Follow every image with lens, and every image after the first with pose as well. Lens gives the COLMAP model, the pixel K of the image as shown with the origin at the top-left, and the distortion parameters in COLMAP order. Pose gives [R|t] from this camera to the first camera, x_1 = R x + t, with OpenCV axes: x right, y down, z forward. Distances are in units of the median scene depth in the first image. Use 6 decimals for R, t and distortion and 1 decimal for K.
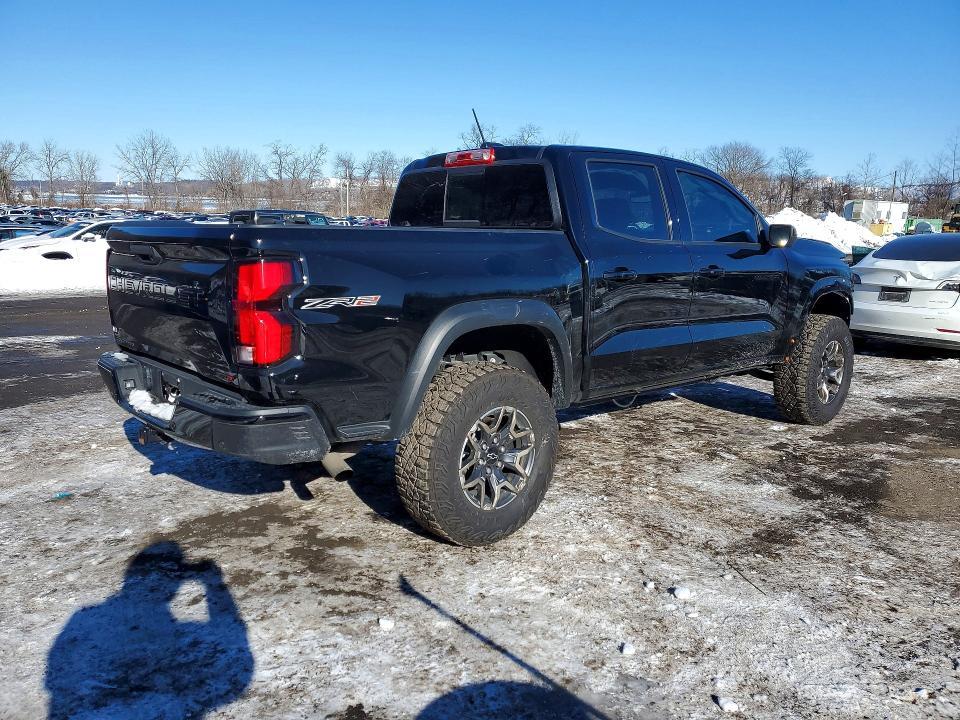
lens RADIAL K [[771.2, 0, 479.2], [0, 771.2, 358.8], [0, 0, 1]] dist [0.037756, -0.005066]
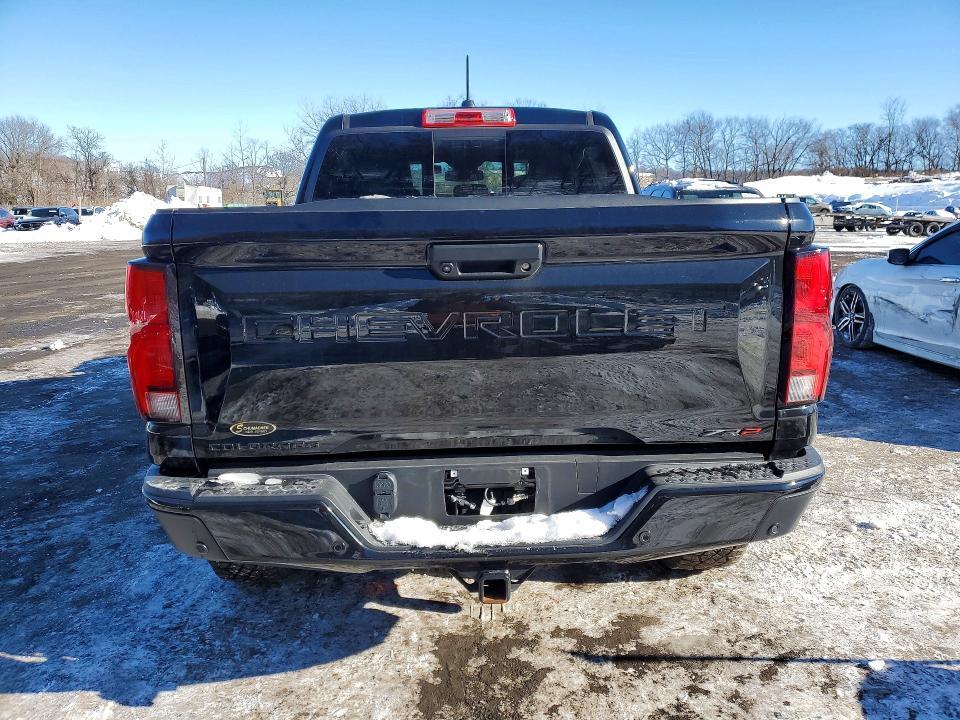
lens RADIAL K [[771.2, 0, 480.9], [0, 771.2, 361.4], [0, 0, 1]] dist [0.037756, -0.005066]
pose [[0.619584, -0.169173, 0.766483, -0.674615], [0.153376, 0.983768, 0.093149, -0.090654], [-0.769800, 0.059846, 0.635474, 0.522271]]
